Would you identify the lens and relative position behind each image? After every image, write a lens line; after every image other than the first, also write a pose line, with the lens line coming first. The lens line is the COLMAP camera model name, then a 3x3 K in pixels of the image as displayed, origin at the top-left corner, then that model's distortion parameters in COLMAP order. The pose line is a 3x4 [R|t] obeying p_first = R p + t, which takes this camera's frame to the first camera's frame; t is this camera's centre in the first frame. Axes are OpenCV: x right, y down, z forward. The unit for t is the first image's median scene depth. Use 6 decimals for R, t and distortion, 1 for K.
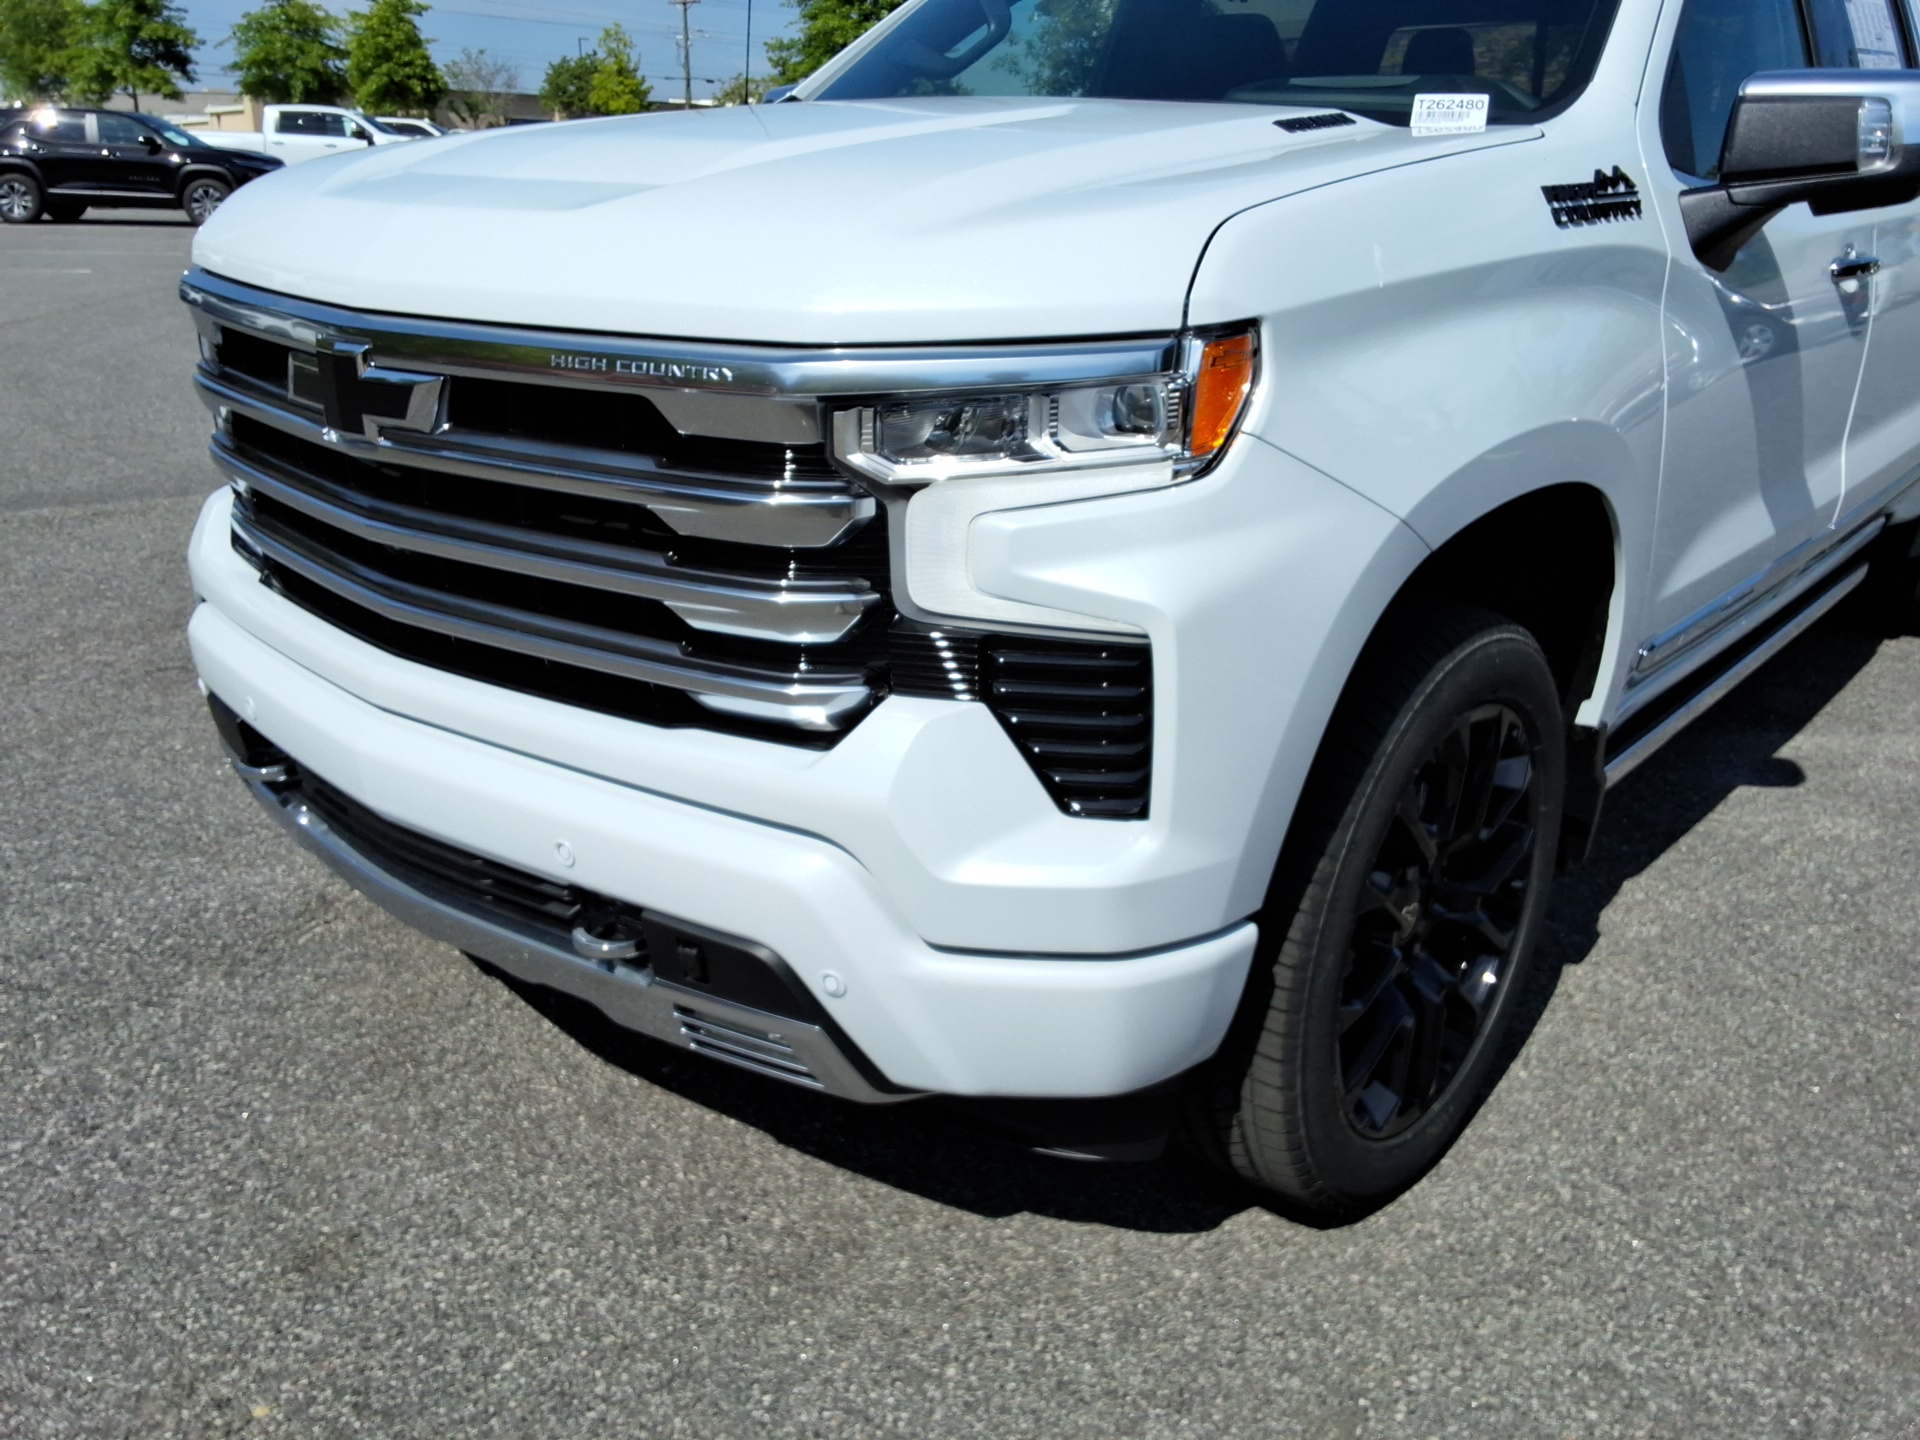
lens RADIAL K [[1562.1, 0, 955.6], [0, 1562.1, 695.0], [0, 0, 1]] dist [0.000291, -0.008018]
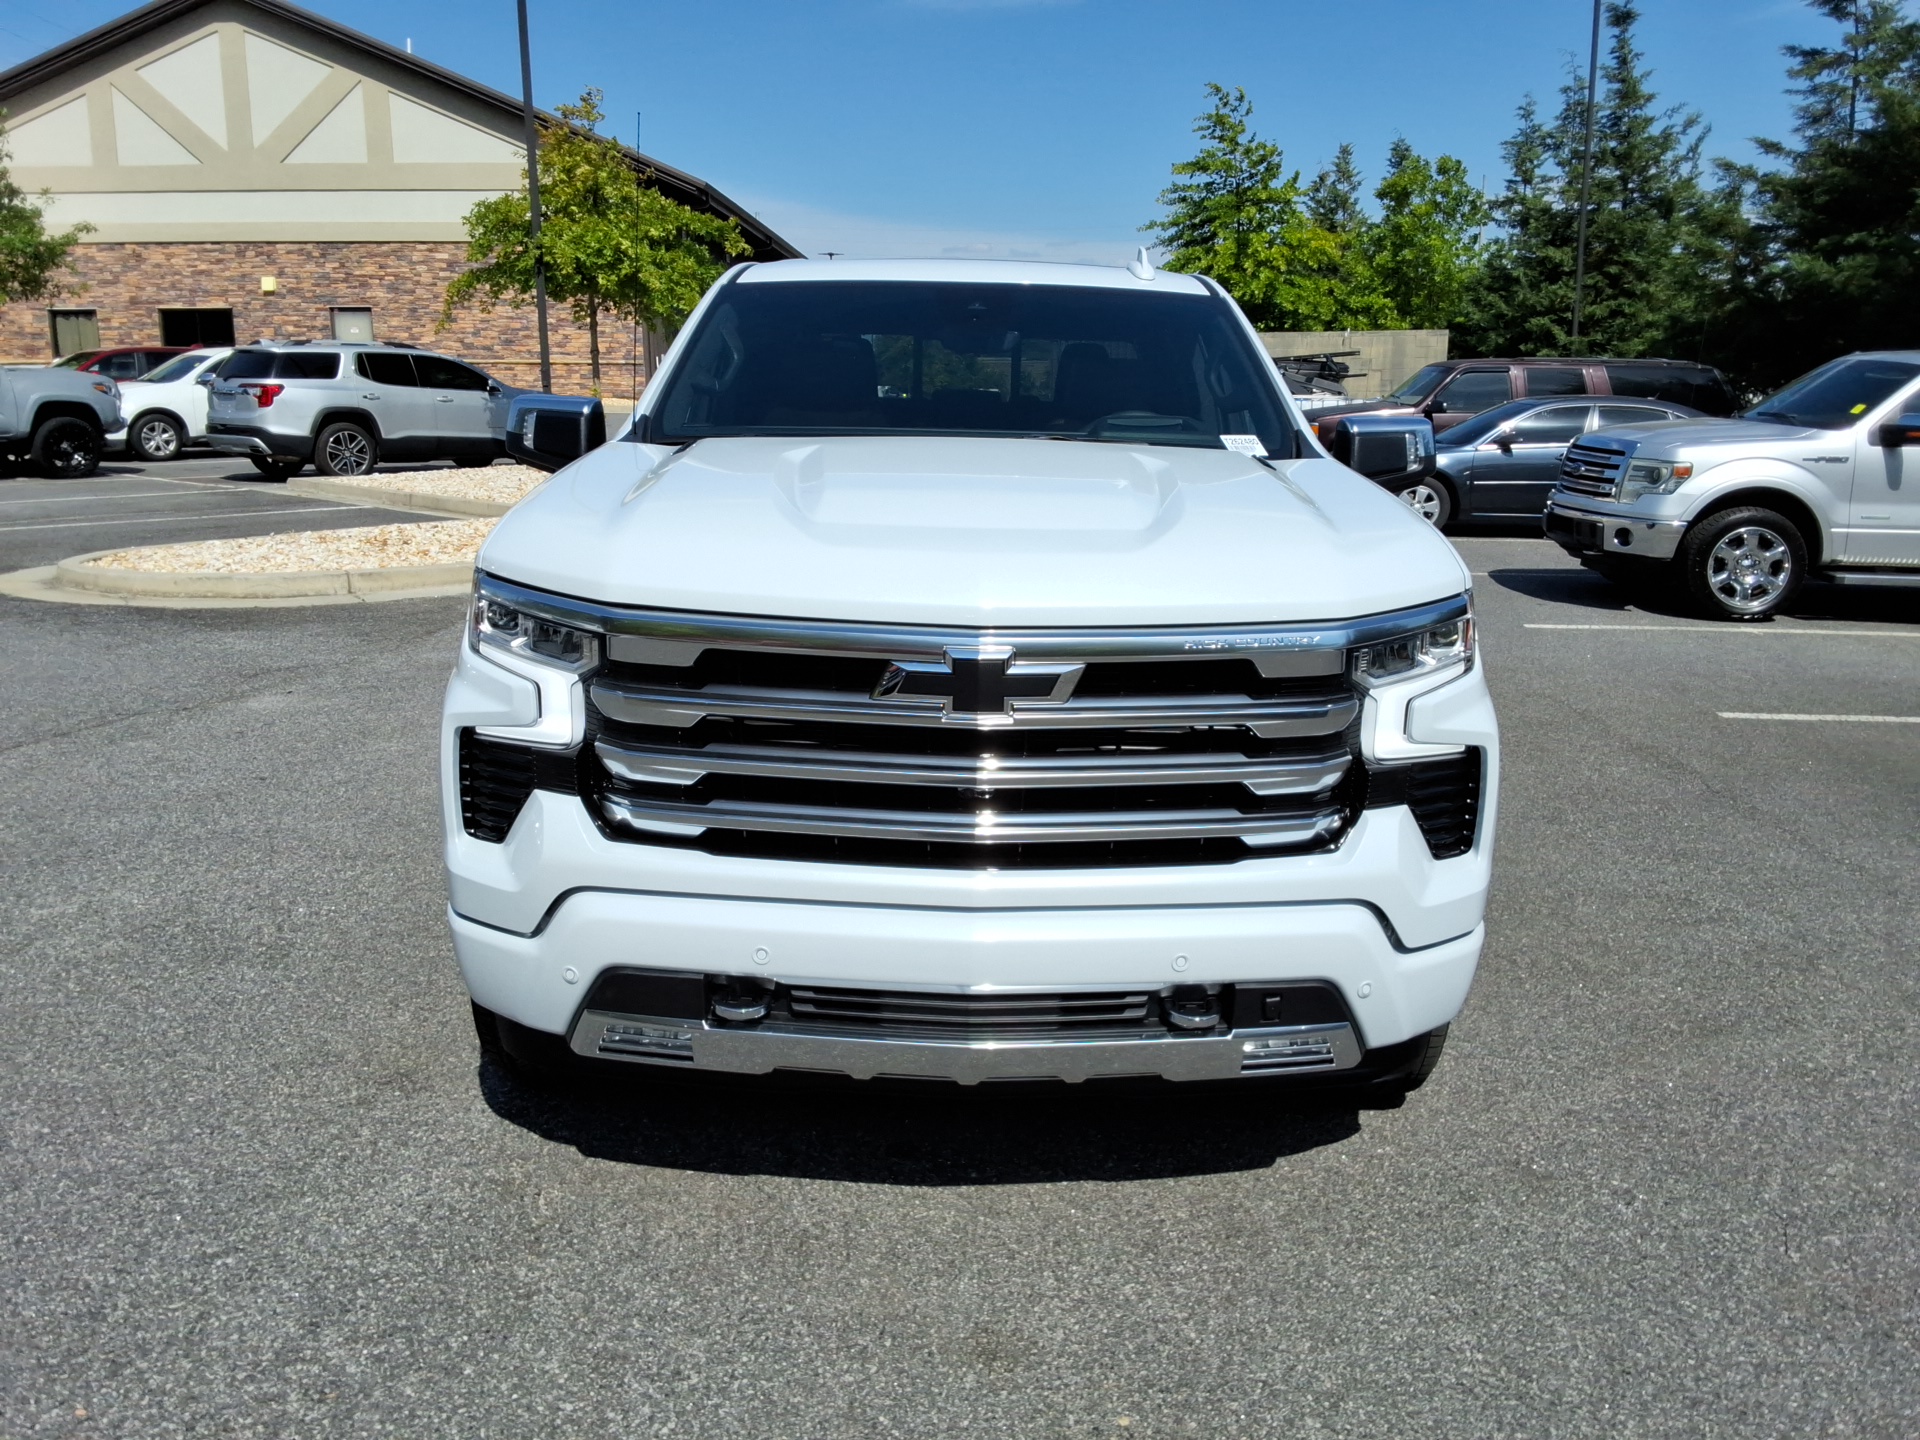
lens RADIAL K [[1547.0, 0, 964.9], [0, 1547.0, 695.7], [0, 0, 1]] dist [0.107280, -0.152427]
pose [[0.749247, -0.130699, 0.649266, -1.119024], [0.209001, 0.976901, -0.044533, -0.106663], [-0.628448, 0.169063, 0.759257, -0.048493]]
